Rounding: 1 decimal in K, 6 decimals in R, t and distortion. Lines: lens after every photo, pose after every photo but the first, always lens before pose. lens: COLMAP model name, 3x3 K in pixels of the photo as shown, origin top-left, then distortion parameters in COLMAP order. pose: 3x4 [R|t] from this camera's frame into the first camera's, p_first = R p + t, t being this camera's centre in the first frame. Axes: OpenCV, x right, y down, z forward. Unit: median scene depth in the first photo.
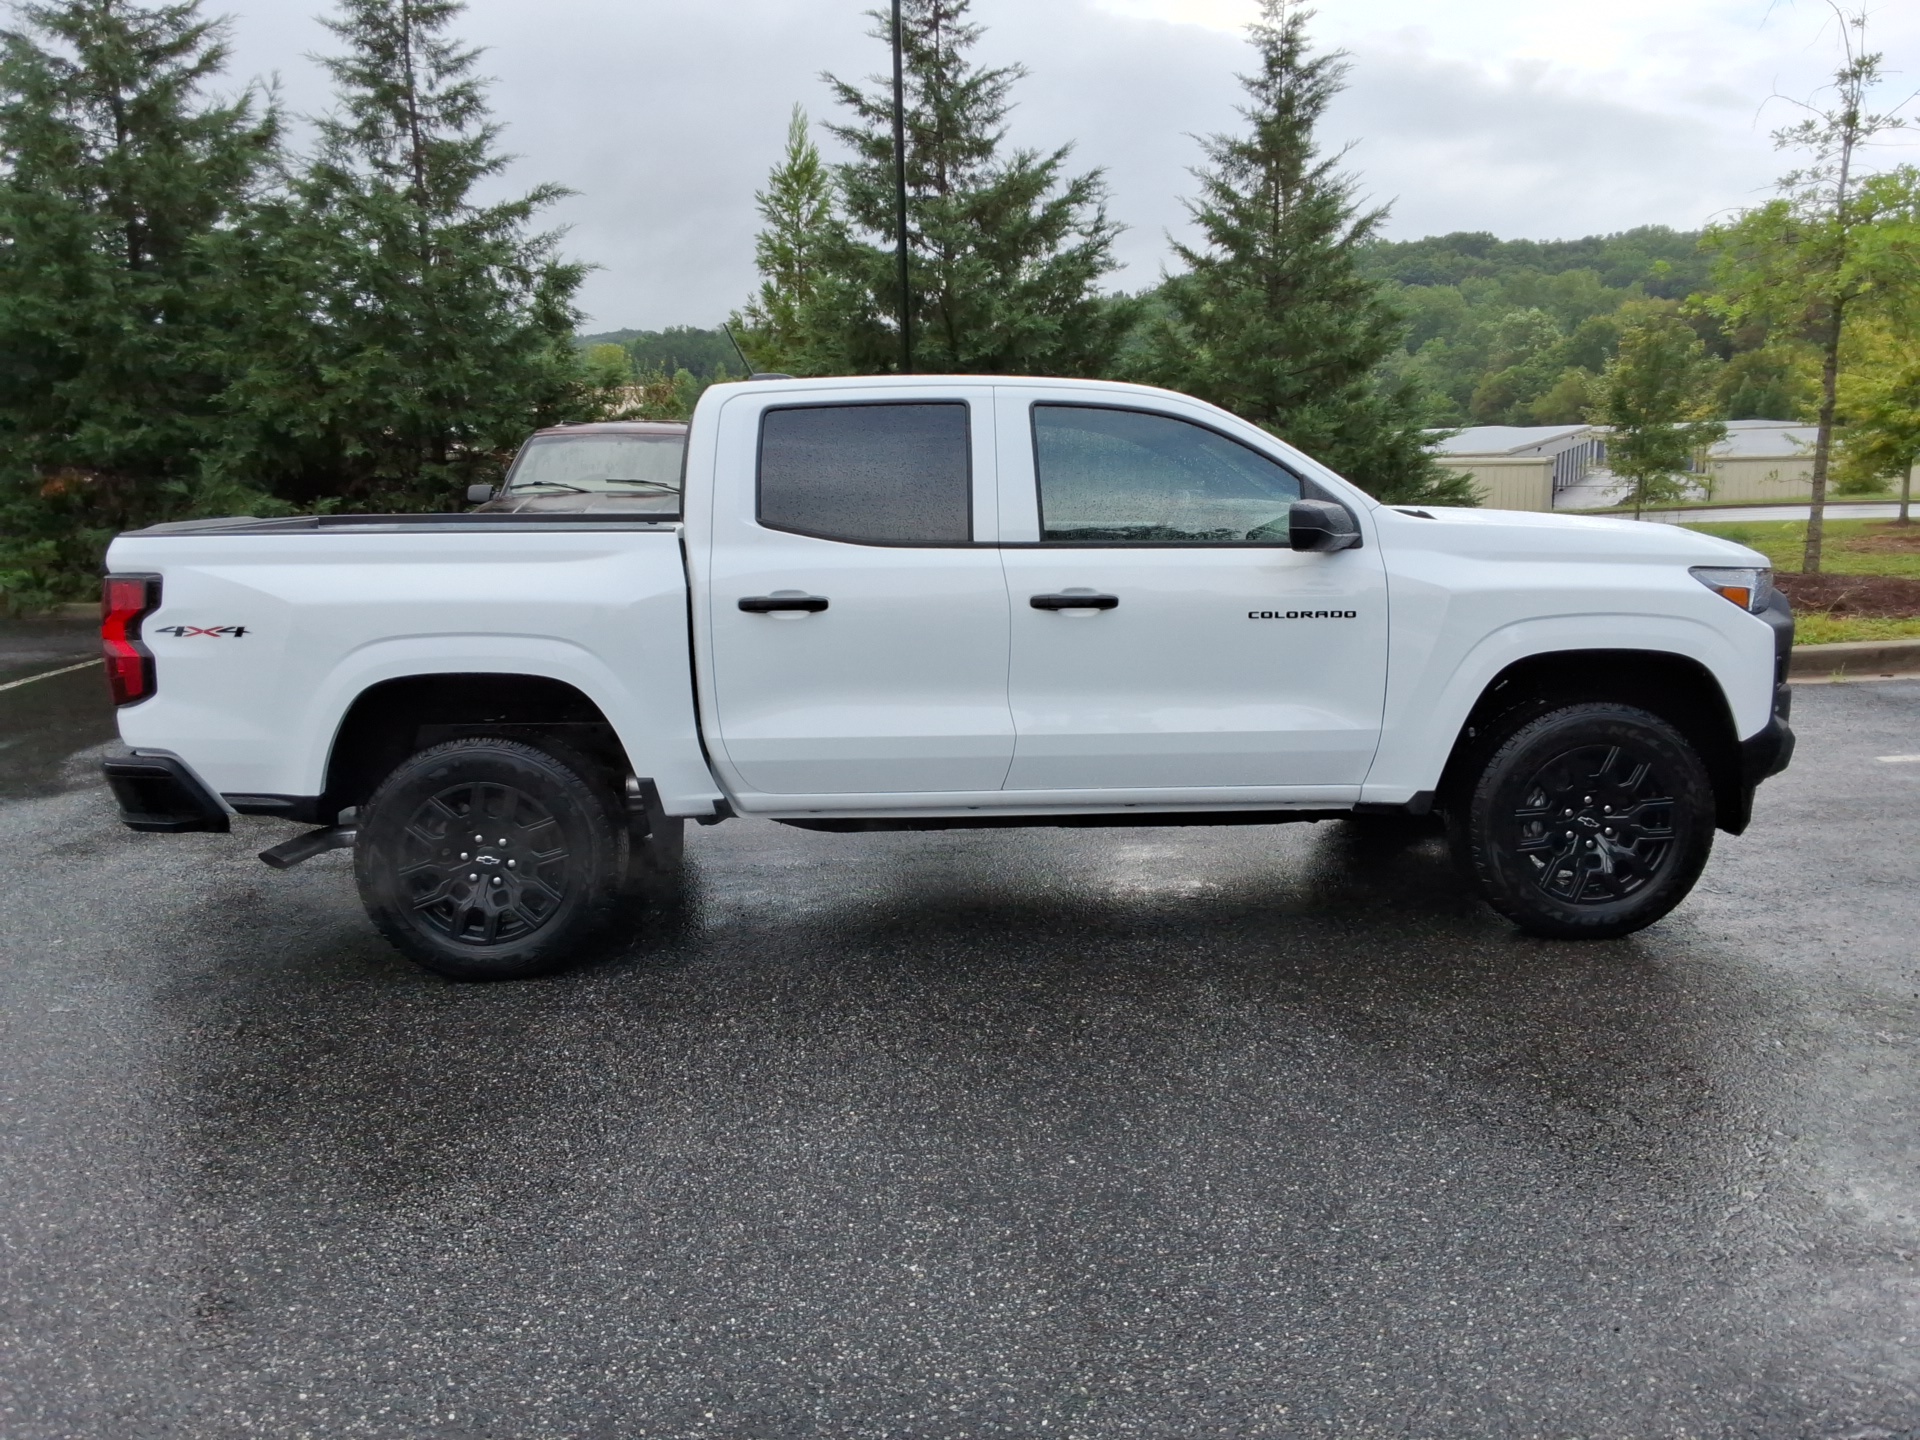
lens RADIAL K [[1541.6, 0, 1011.2], [0, 1541.6, 693.4], [0, 0, 1]] dist [0.100246, -0.146583]
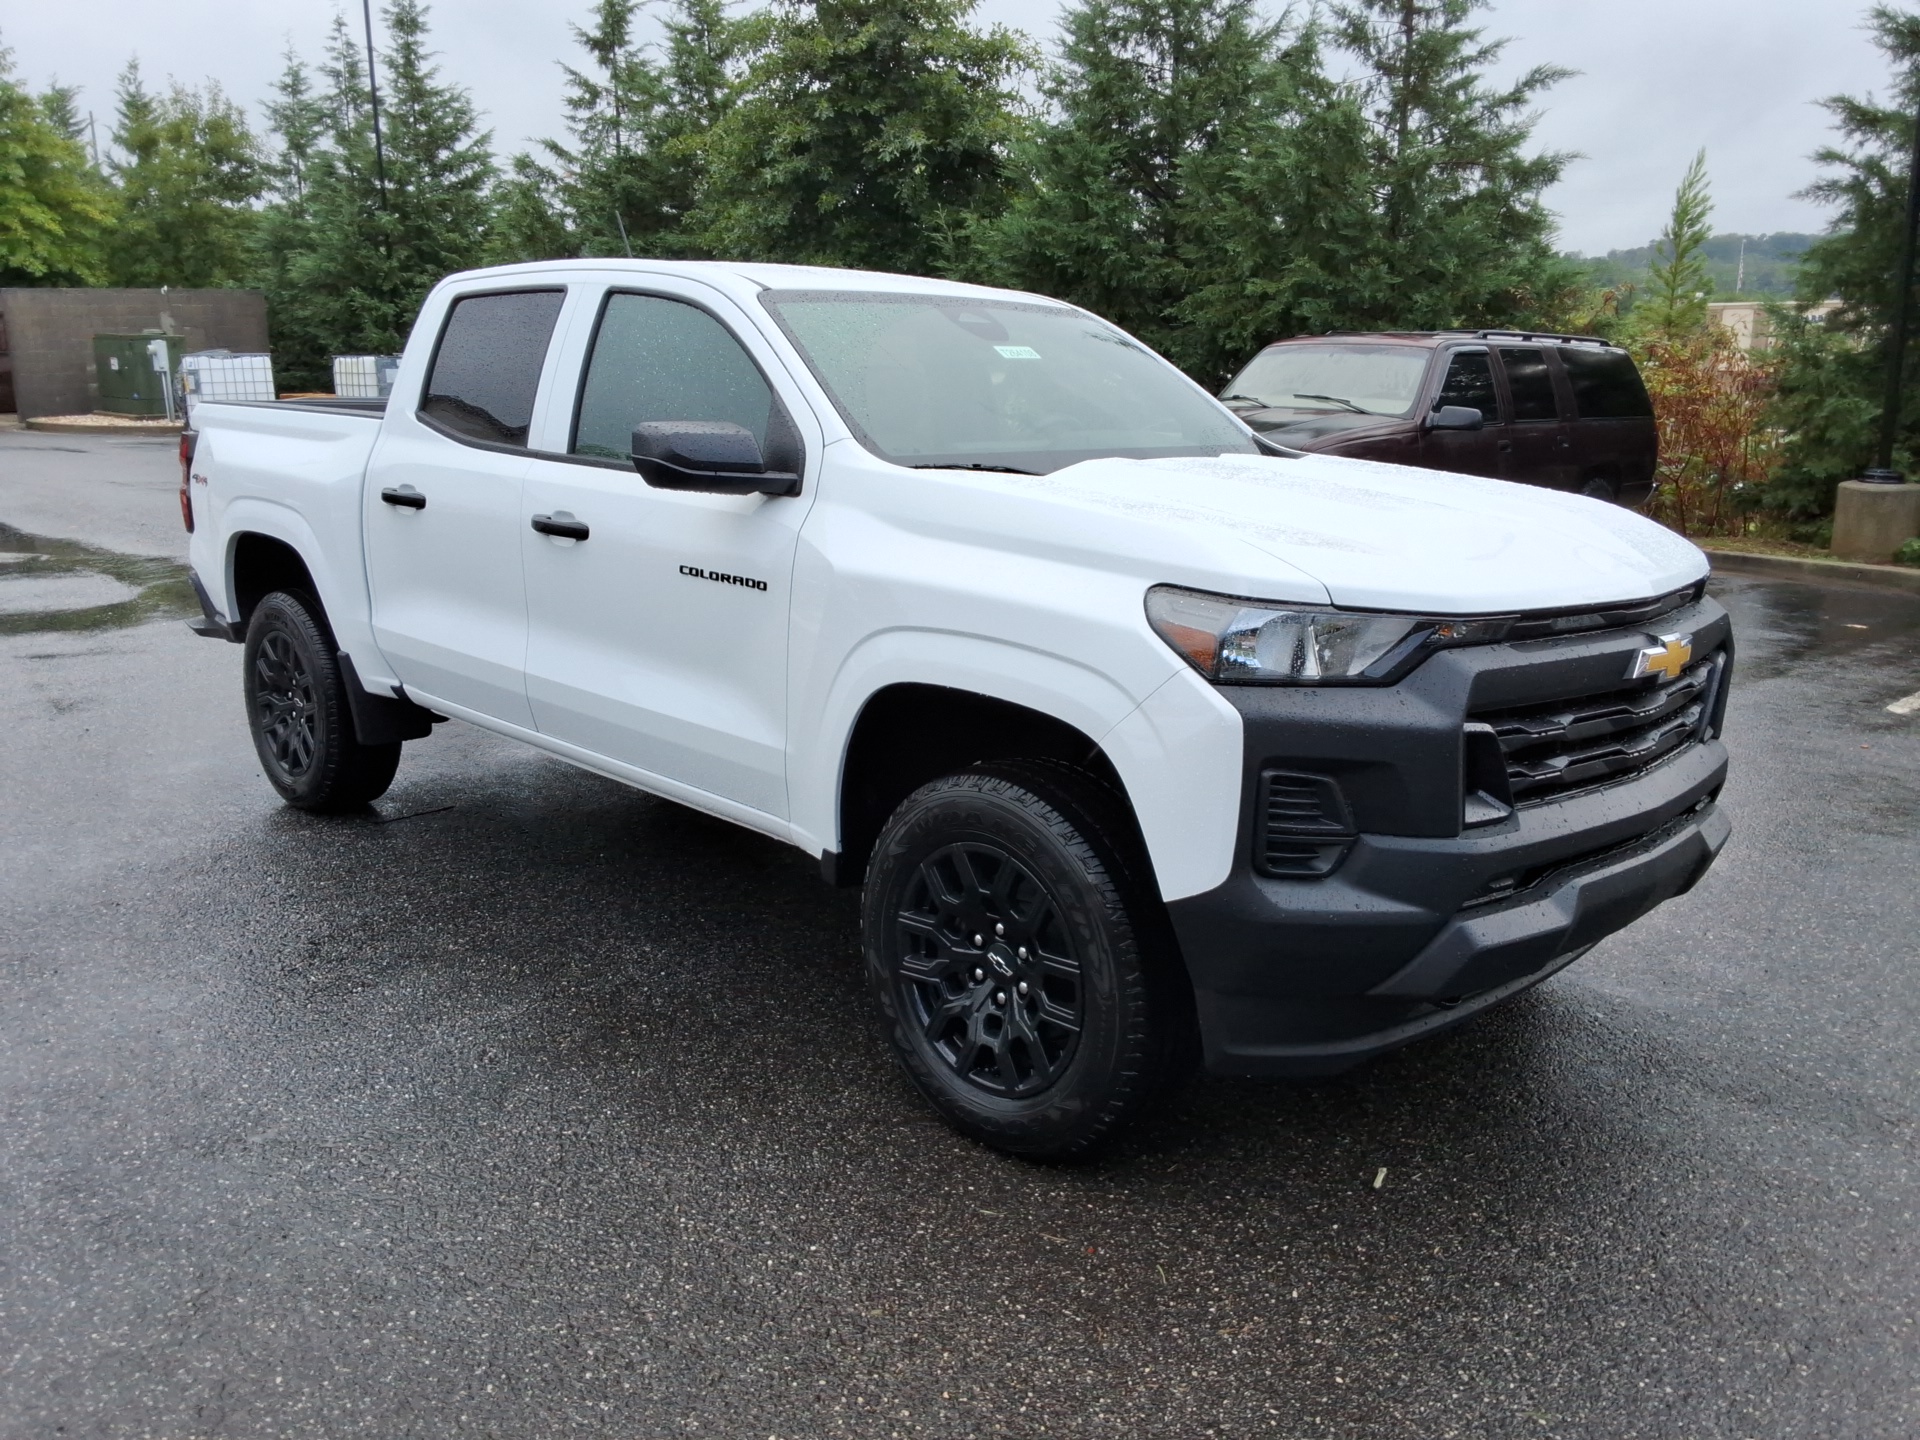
lens RADIAL K [[1541.6, 0, 971.6], [0, 1541.6, 722.2], [0, 0, 1]] dist [0.100246, -0.146583]
pose [[0.668172, 0.190348, -0.719245, 0.233418], [-0.141212, 0.981592, 0.128593, -0.027172], [0.730483, 0.015644, 0.682752, 0.165229]]
